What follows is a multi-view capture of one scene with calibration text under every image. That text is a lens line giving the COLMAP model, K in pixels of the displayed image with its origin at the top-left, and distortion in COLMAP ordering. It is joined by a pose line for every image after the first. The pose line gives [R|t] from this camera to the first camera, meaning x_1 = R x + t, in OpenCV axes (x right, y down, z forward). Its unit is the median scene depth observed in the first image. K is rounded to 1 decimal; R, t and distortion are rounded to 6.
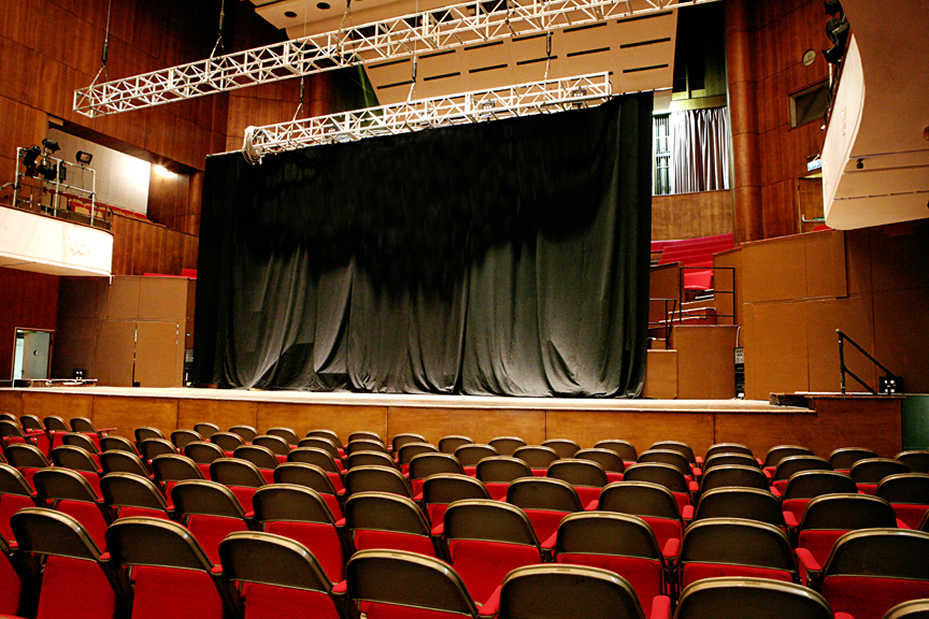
lens RADIAL K [[691.3, 0, 463.6], [0, 691.3, 307.4], [0, 0, 1]] dist [-0.112946, 0.086298]
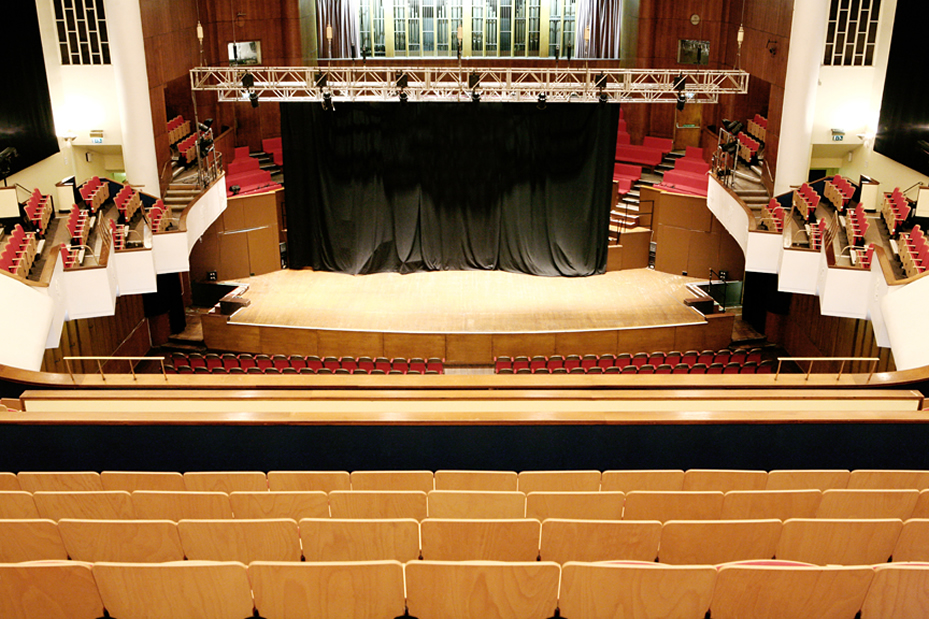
lens RADIAL K [[991.1, 0, 463.1], [0, 991.1, 313.6], [0, 0, 1]] dist [-0.071146, 0.116636]
pose [[0.923551, -0.149400, 0.353177, -0.905673], [-0.027571, 0.892734, 0.449739, -0.822075], [-0.382484, -0.425095, 0.820366, -0.958878]]
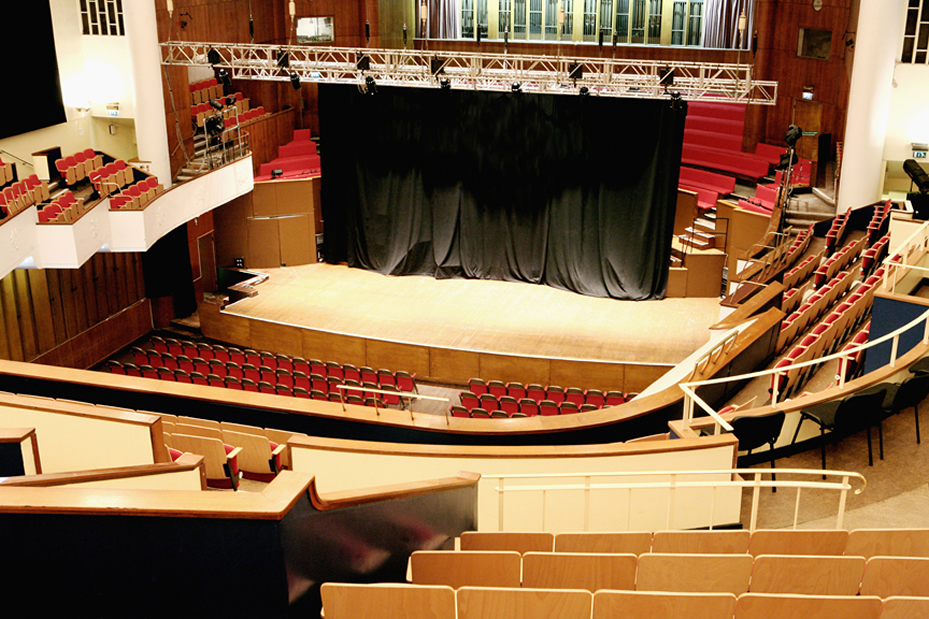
lens RADIAL K [[1123.4, 0, 466.9], [0, 1123.4, 311.5], [0, 0, 1]] dist [-0.018946, 0.009273]
pose [[0.994932, -0.048570, 0.088037, -0.365018], [0.005272, 0.899584, 0.436717, -0.831271], [-0.100408, -0.434039, 0.895281, -1.118523]]
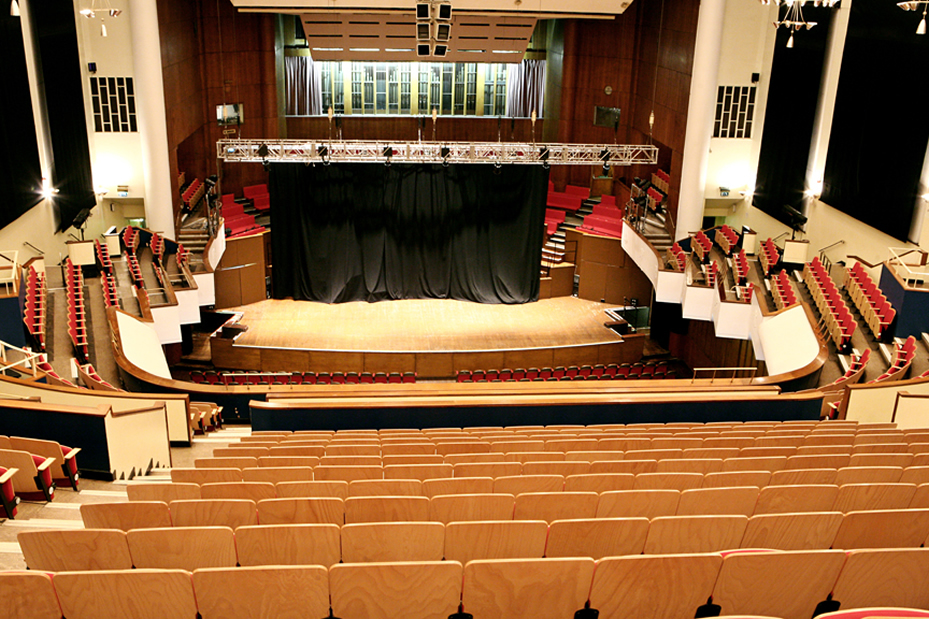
lens RADIAL K [[964.9, 0, 447.3], [0, 964.9, 337.2], [0, 0, 1]] dist [-0.077454, 0.017655]
pose [[0.888002, -0.160890, 0.430774, -1.183316], [-0.058628, 0.889536, 0.453089, -1.002012], [-0.456086, -0.427599, 0.780477, -1.201505]]
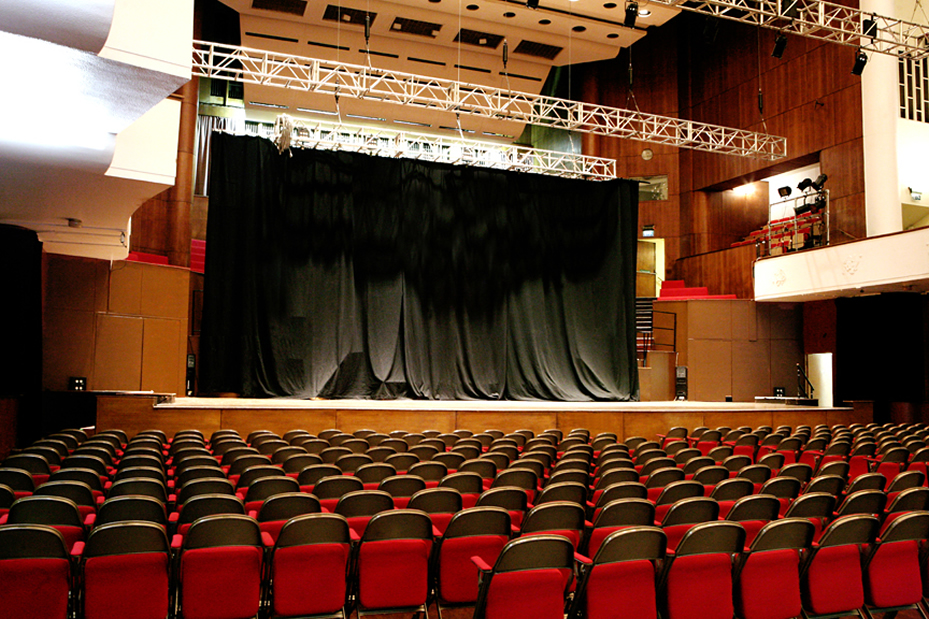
lens RADIAL K [[834.0, 0, 460.2], [0, 834.0, 307.6], [0, 0, 1]] dist [-0.106134, 0.148808]
pose [[0.714370, 0.057747, 0.697382, -1.020677], [-0.083245, 0.996525, 0.002755, -0.030671], [-0.694799, -0.060022, 0.716695, 0.017268]]
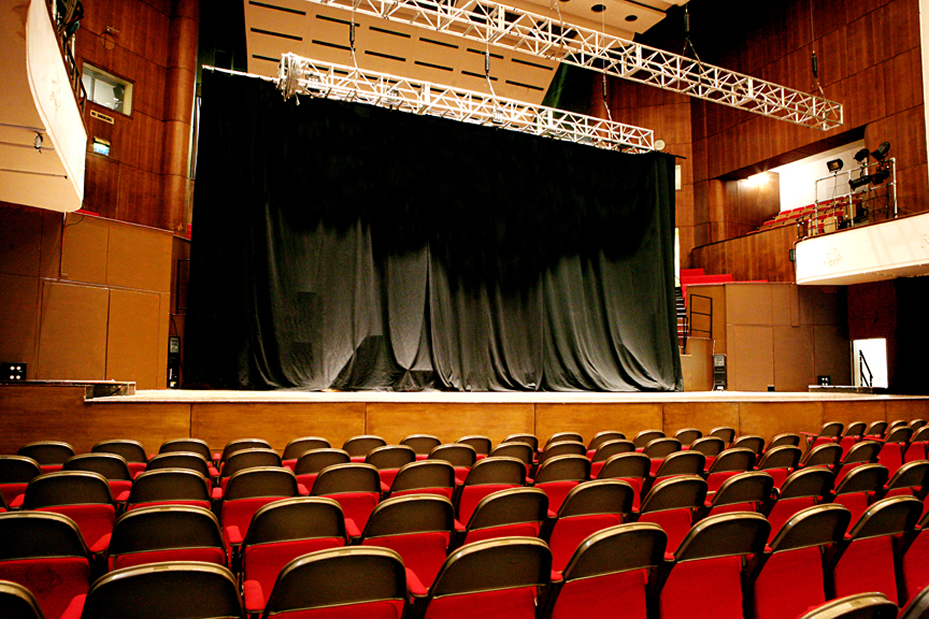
lens RADIAL K [[670.0, 0, 465.4], [0, 670.0, 322.2], [0, 0, 1]] dist [-0.109897, 0.083270]
pose [[0.680859, 0.055491, 0.730309, -0.794228], [-0.081442, 0.996678, 0.000198, 0.027673], [-0.727872, -0.059613, 0.683117, 0.362967]]
